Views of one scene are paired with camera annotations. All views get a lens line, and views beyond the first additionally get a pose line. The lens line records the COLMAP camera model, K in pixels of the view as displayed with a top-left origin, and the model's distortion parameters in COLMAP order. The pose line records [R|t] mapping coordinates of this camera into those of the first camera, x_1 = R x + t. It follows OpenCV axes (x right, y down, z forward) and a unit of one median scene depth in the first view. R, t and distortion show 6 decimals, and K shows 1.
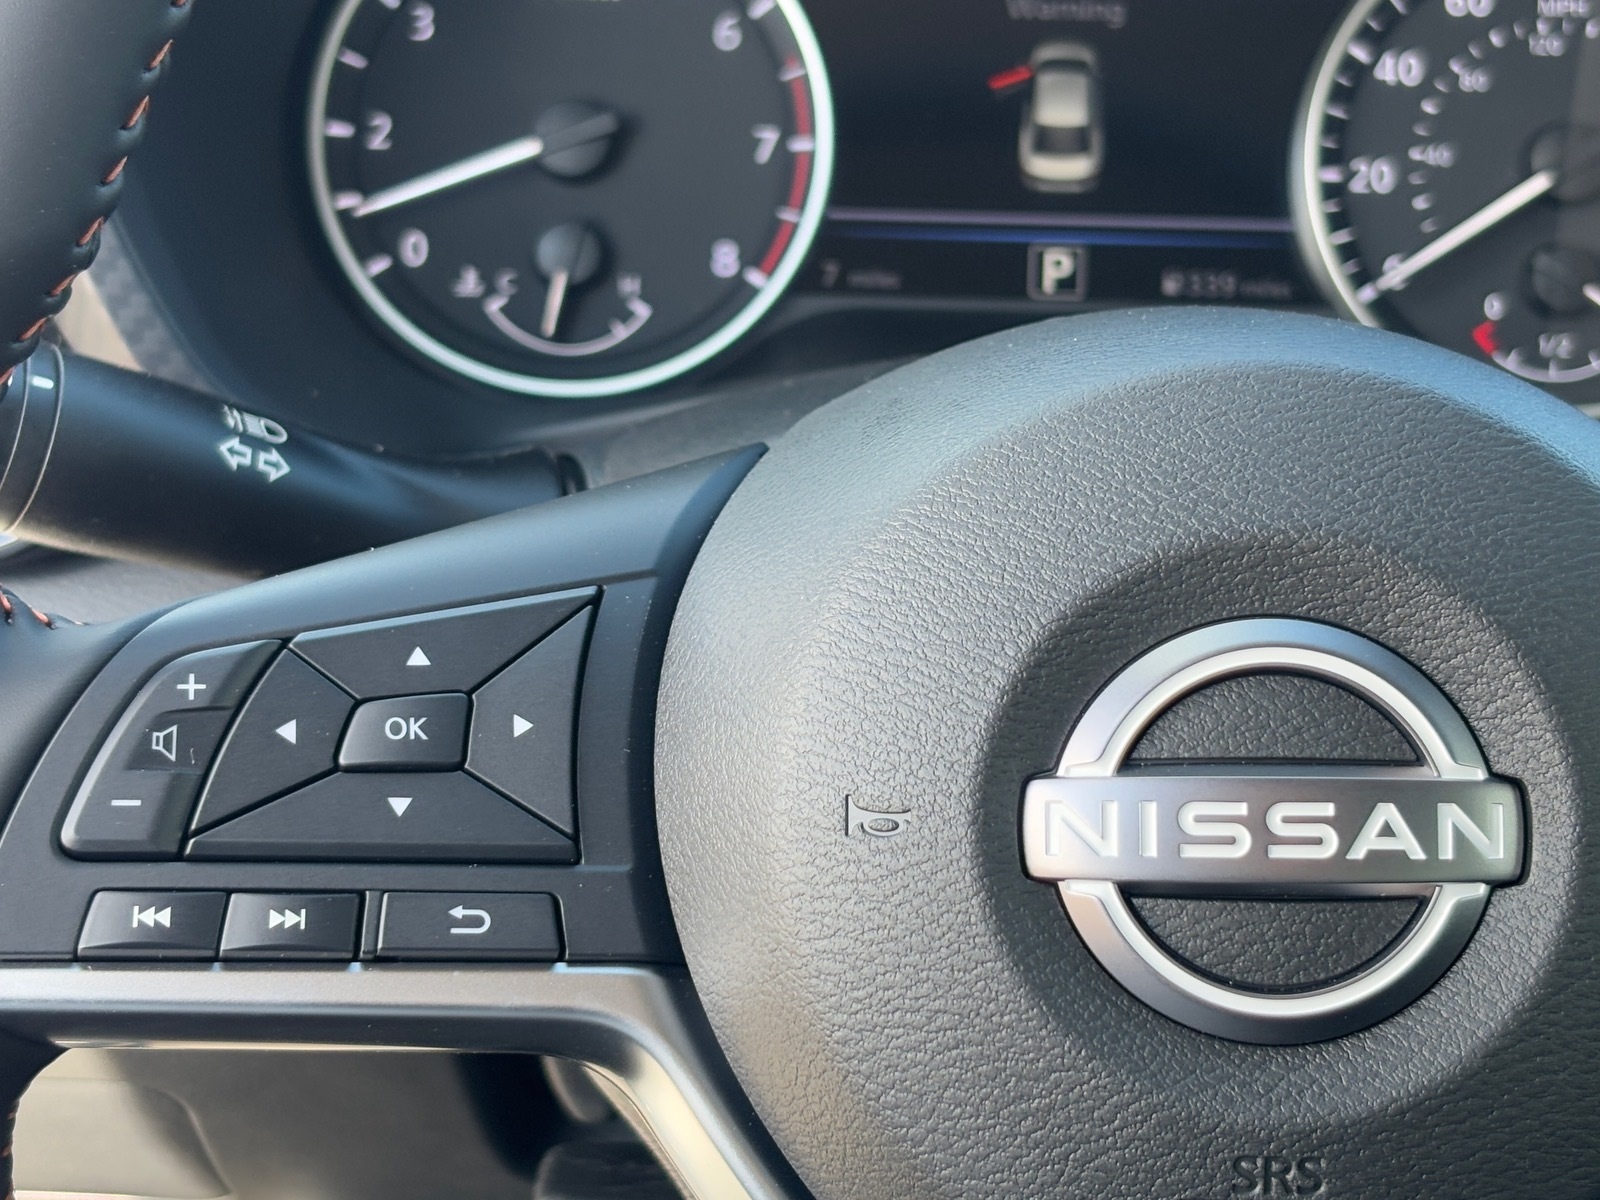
lens RADIAL K [[3026.3, 0, 753.9], [0, 3026.3, 602.1], [0, 0, 1]] dist [0.233799, -1.306934]
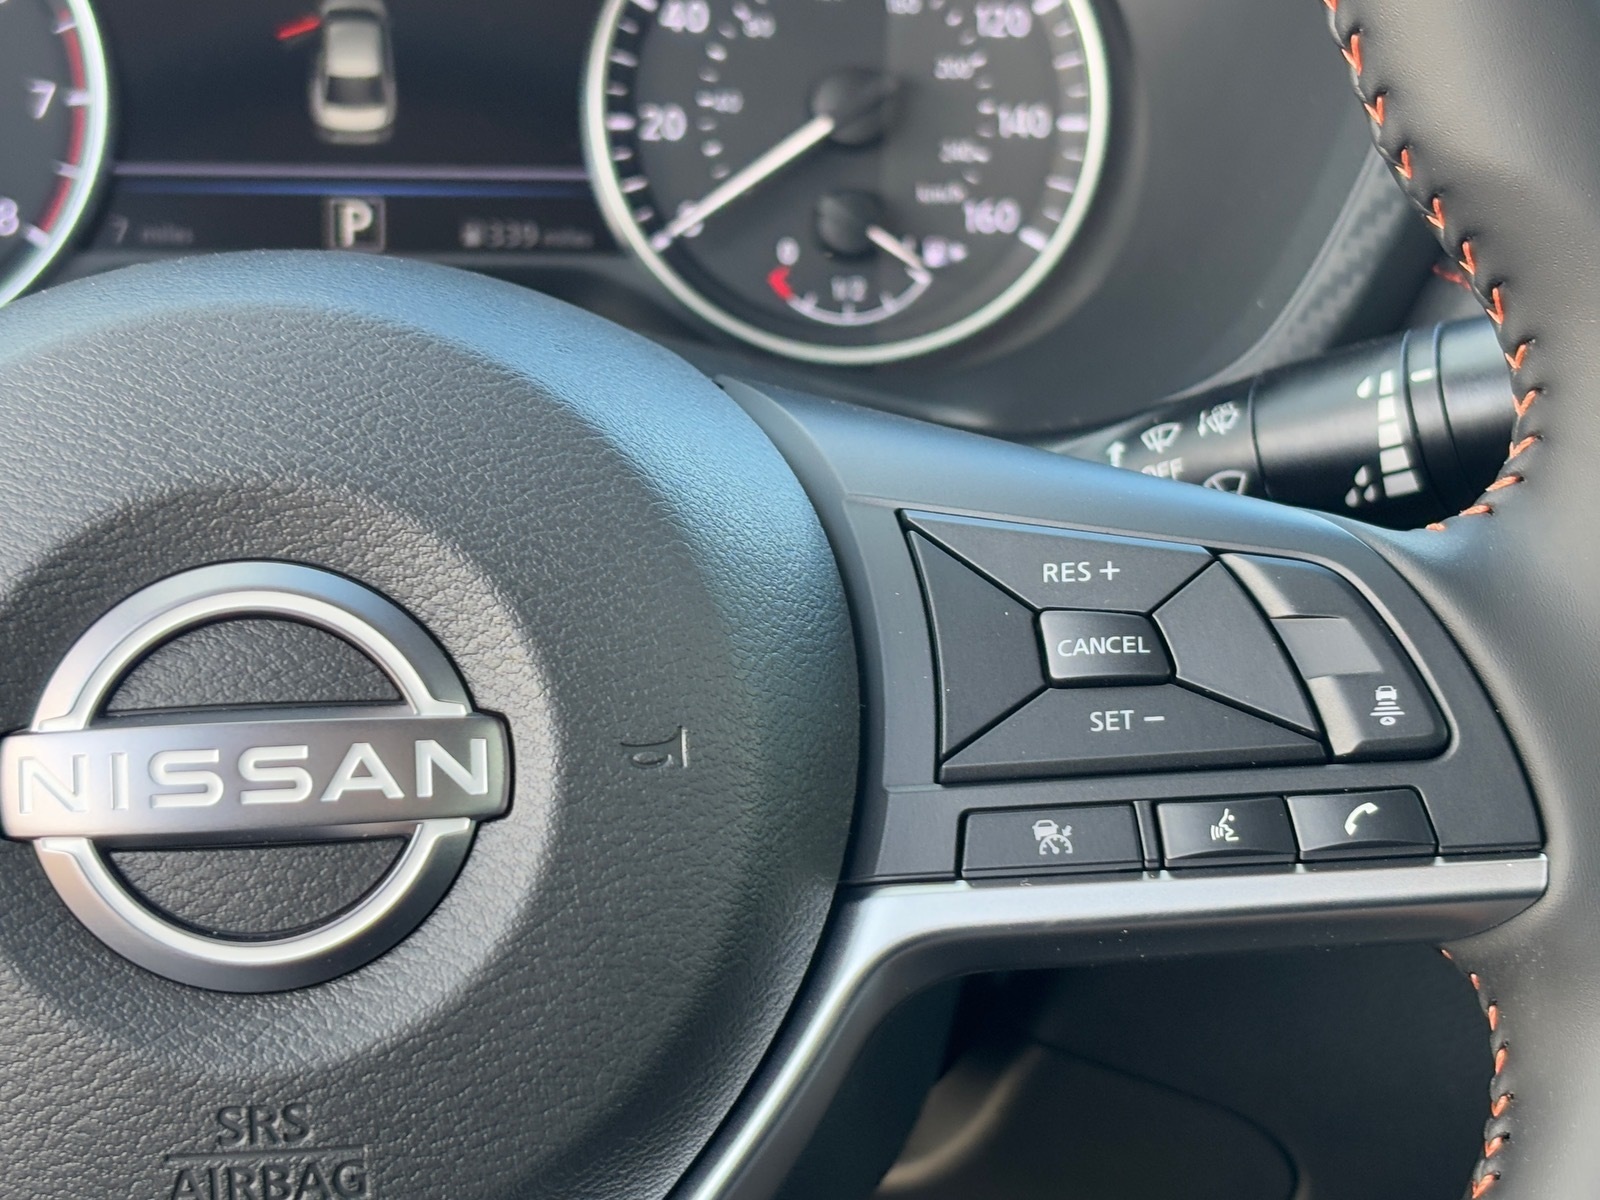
lens RADIAL K [[3019.4, 0, 800.0], [0, 3019.4, 600.0], [0, 0, 1]] dist [0.283990, -1.574422]
pose [[0.992720, -0.038006, 0.114293, 0.218507], [0.036838, 0.999245, 0.012311, 0.011266], [-0.114675, -0.008011, 0.993371, -0.000510]]
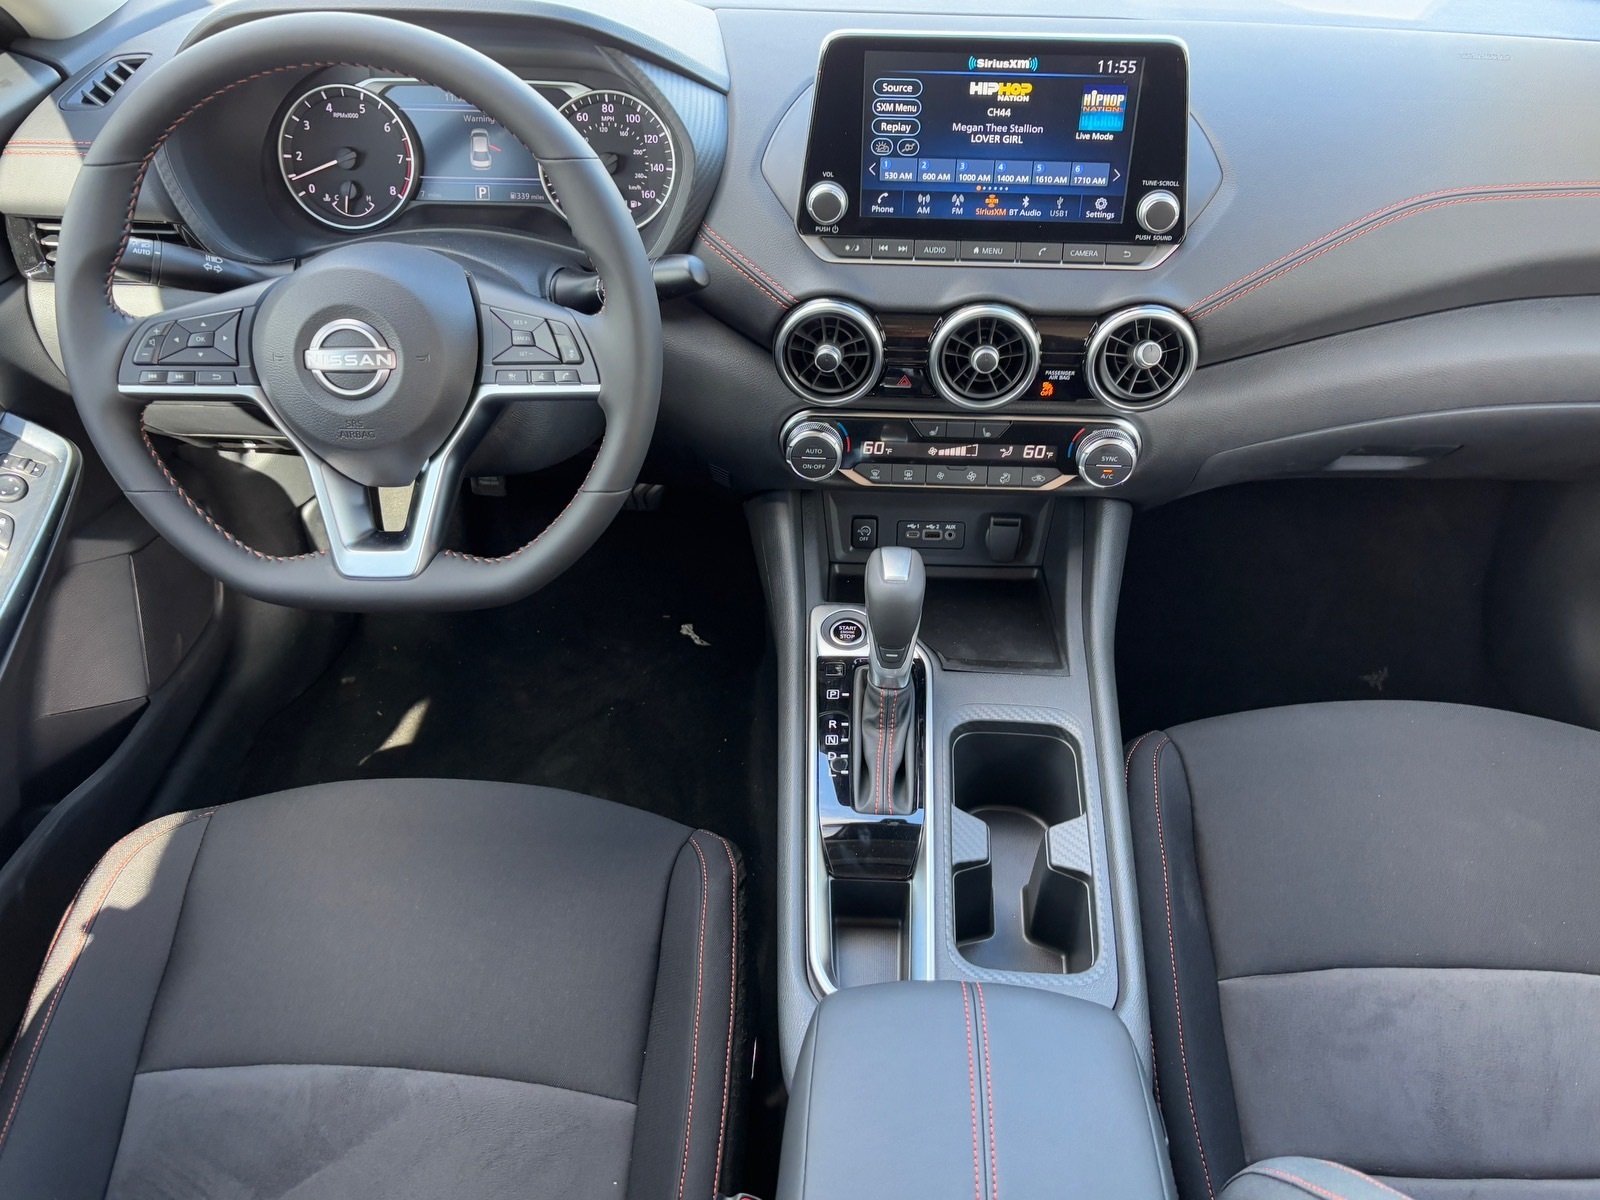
lens RADIAL K [[1340.0, 0, 811.6], [0, 1340.0, 612.8], [0, 0, 1]] dist [0.005677, 0.009255]
pose [[0.999073, 0.005413, -0.042697, 1.009898], [0.007684, 0.953687, 0.300703, -0.189593], [0.042347, -0.300752, 0.952762, -1.254875]]
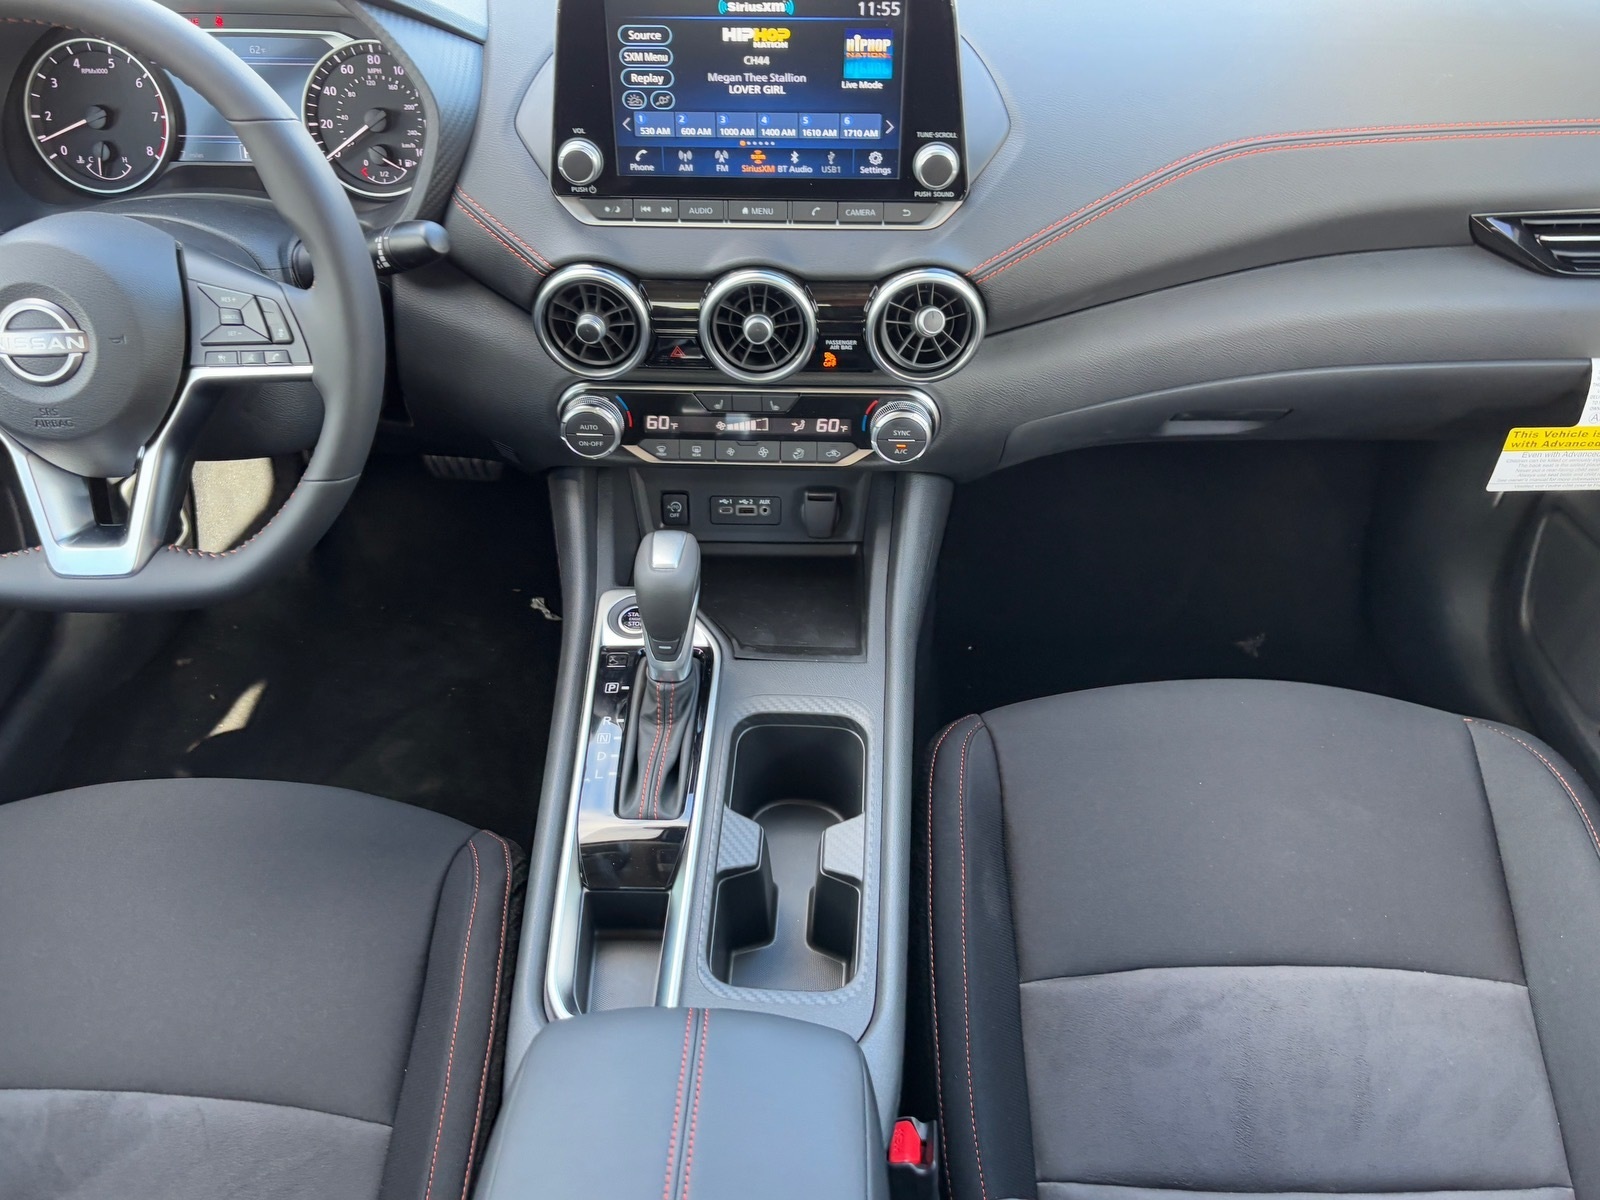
lens RADIAL K [[1339.9, 0, 790.8], [0, 1339.9, 600.3], [0, 0, 1]] dist [0.008111, -0.000663]
pose [[0.999031, -0.007799, -0.043325, 1.376251], [0.021722, 0.943358, 0.331065, -0.210145], [0.038289, -0.331685, 0.942613, -1.066163]]
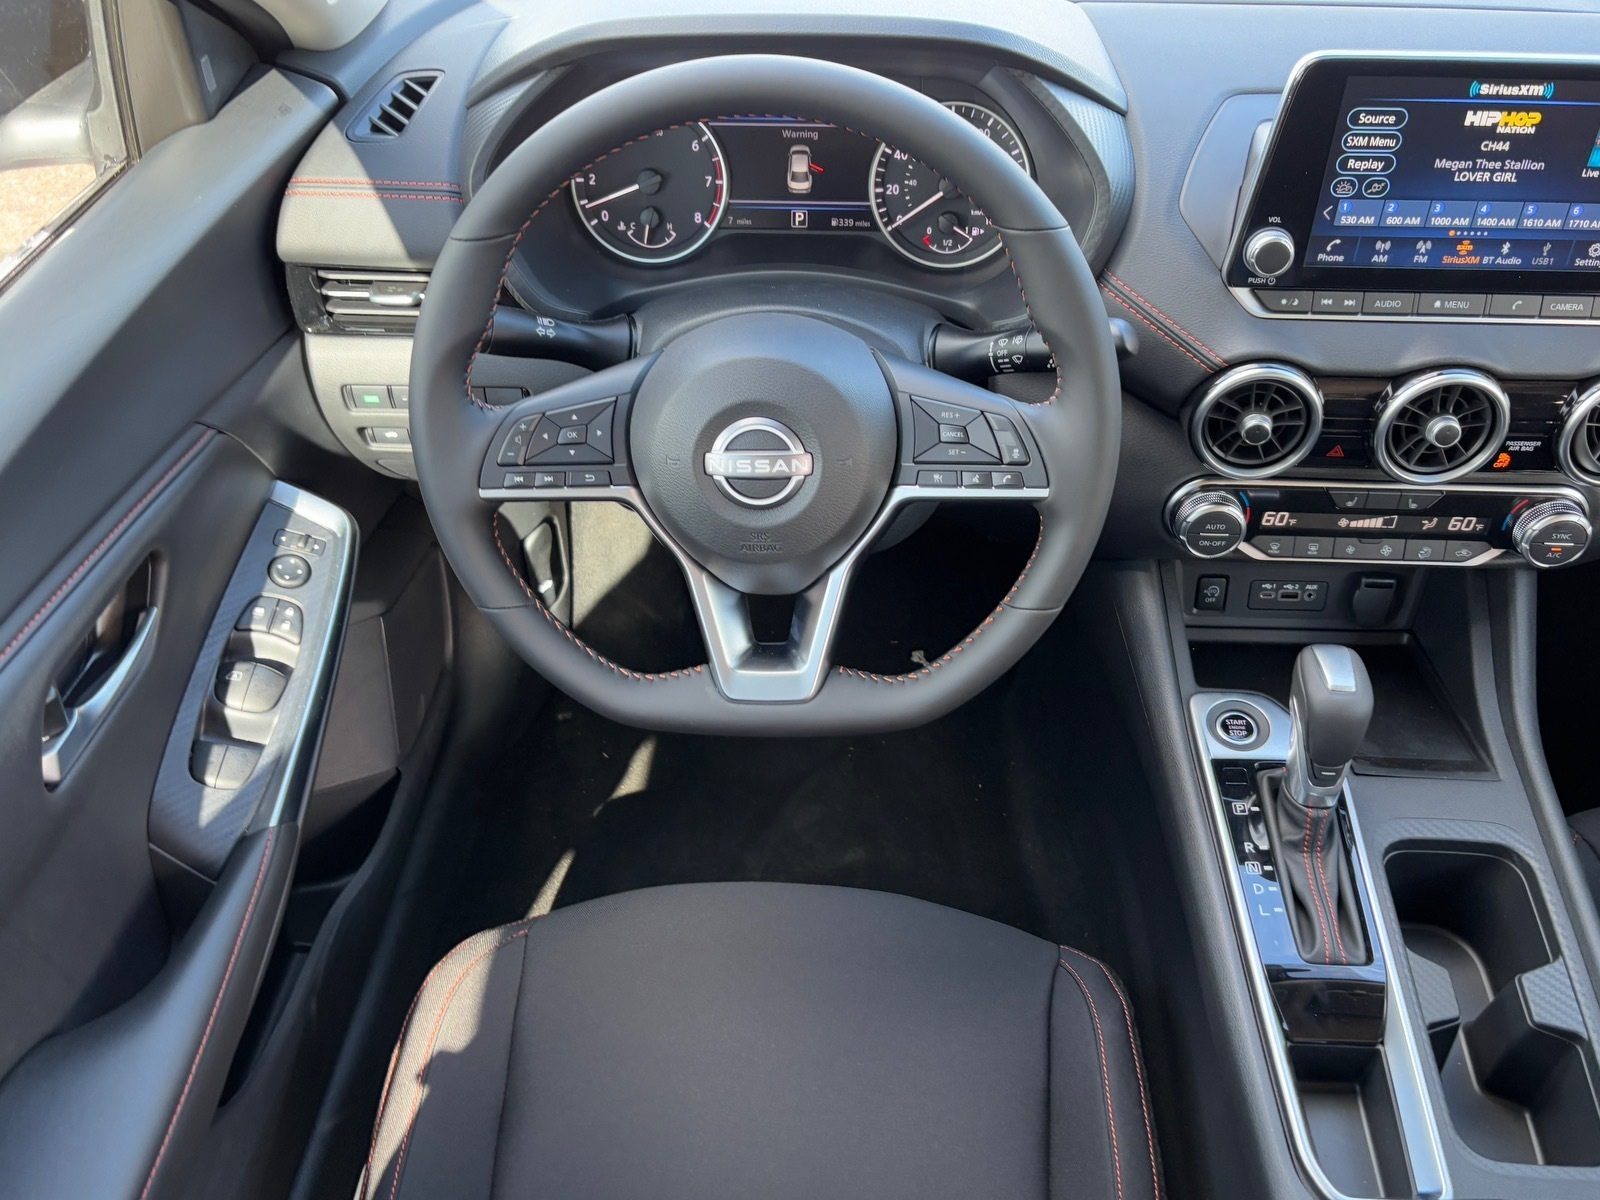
lens RADIAL K [[1340.0, 0, 811.6], [0, 1340.0, 612.8], [0, 0, 1]] dist [0.005677, 0.009255]
pose [[0.998530, 0.002143, -0.054159, 0.334999], [0.017657, 0.931848, 0.362418, -0.412313], [0.051245, -0.362842, 0.930441, -0.878752]]
